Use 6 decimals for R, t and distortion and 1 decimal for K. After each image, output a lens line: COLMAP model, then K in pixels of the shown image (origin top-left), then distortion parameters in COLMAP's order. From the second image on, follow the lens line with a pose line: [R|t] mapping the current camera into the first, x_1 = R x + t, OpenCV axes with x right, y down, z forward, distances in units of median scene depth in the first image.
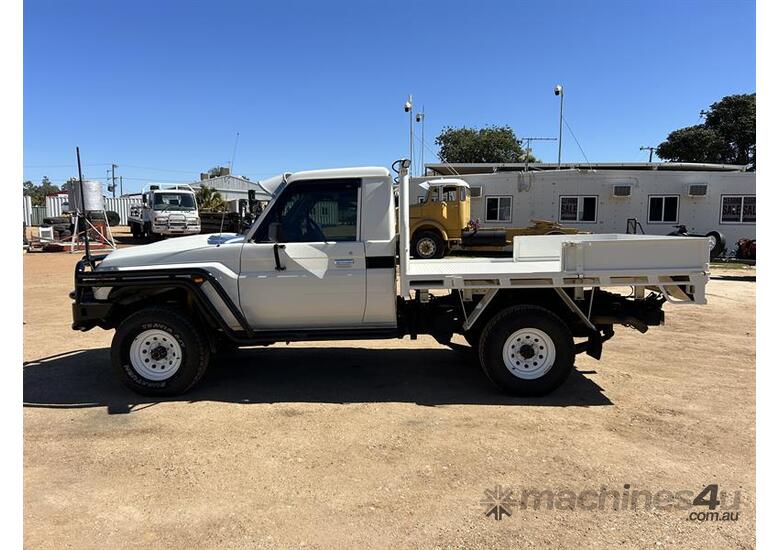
lens RADIAL K [[519.7, 0, 392.6], [0, 519.7, 276.8], [0, 0, 1]] dist [0.023247, -0.004002]
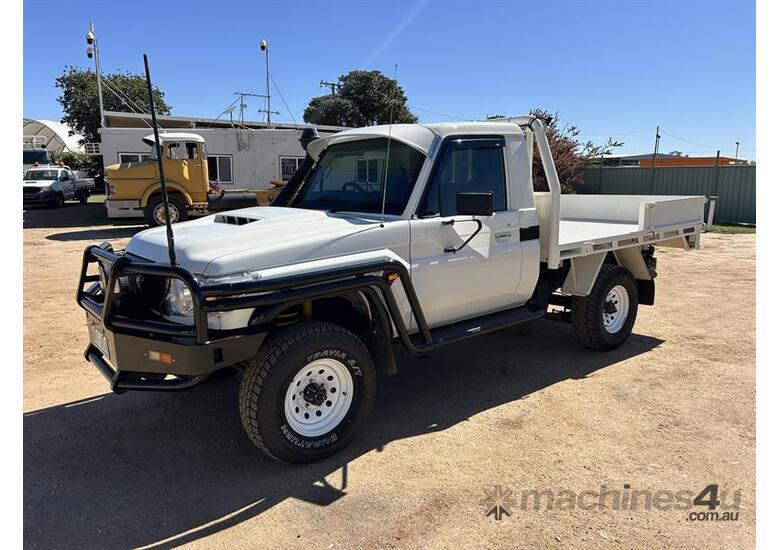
lens RADIAL K [[519.7, 0, 392.6], [0, 519.7, 276.8], [0, 0, 1]] dist [0.023247, -0.004002]
pose [[0.798881, -0.116538, 0.590091, -0.744749], [0.071922, 0.992520, 0.098644, -0.058799], [-0.597173, -0.036364, 0.801288, 0.424500]]
